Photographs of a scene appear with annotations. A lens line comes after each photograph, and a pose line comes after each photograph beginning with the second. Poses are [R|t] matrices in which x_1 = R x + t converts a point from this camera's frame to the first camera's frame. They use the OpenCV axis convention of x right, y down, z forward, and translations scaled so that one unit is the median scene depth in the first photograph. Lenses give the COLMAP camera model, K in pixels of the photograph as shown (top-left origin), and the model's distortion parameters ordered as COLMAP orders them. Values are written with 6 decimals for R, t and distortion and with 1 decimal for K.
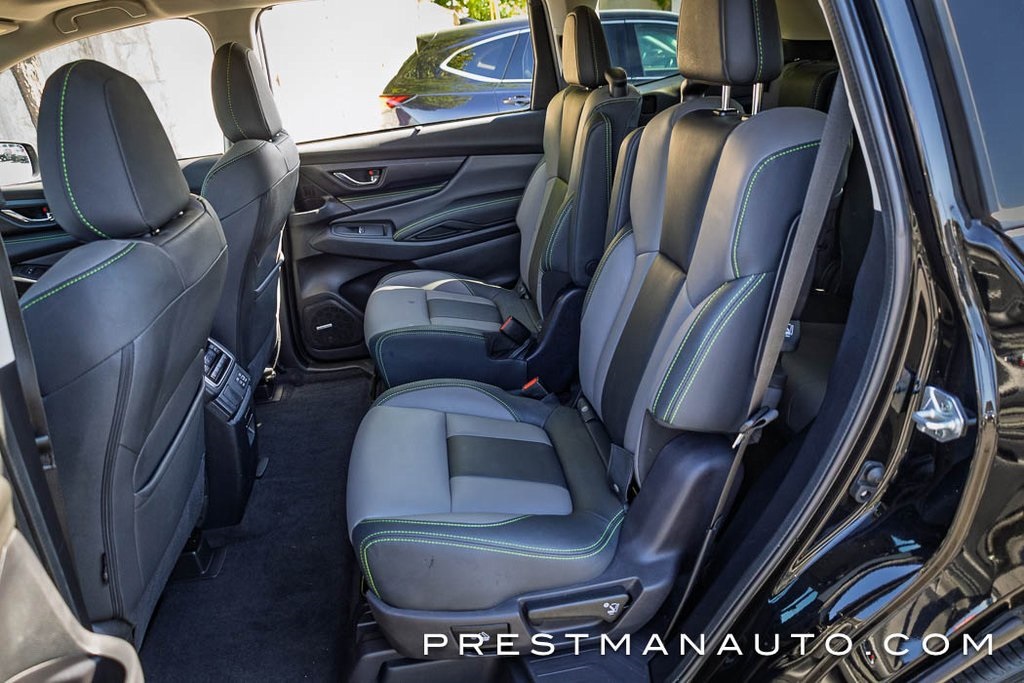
lens RADIAL K [[676.6, 0, 507.4], [0, 676.6, 335.7], [0, 0, 1]] dist [0.002969, 0.003526]
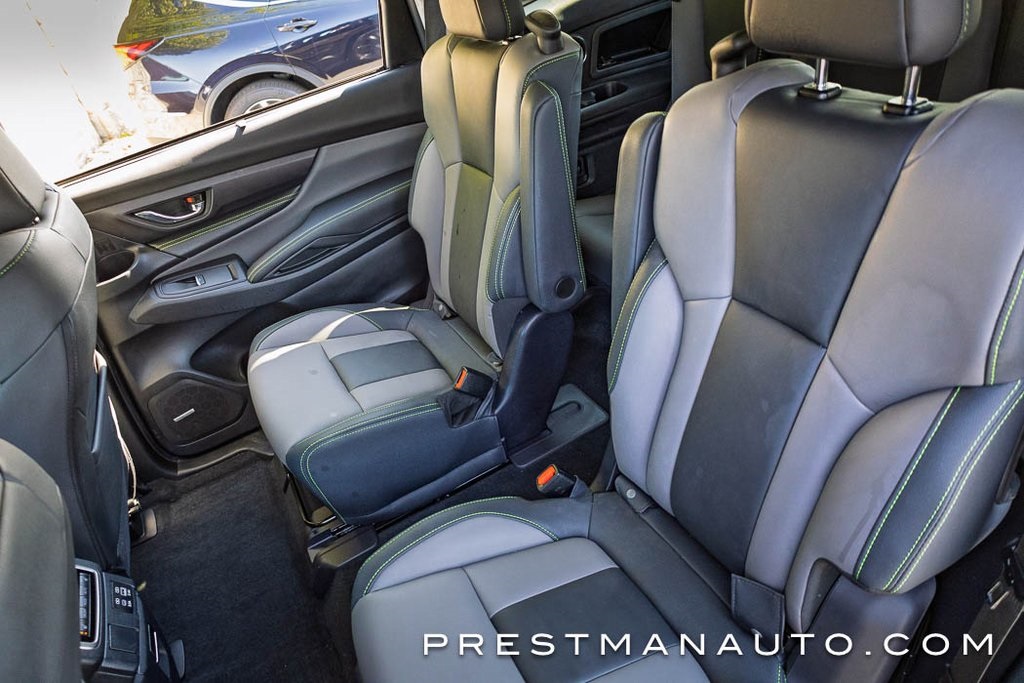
lens RADIAL K [[676.6, 0, 516.8], [0, 676.6, 343.6], [0, 0, 1]] dist [0.002969, 0.003526]
pose [[0.932327, -0.270820, 0.239631, -0.093547], [0.232511, 0.956474, 0.176341, -0.142856], [-0.276958, -0.108691, 0.954715, 0.214731]]
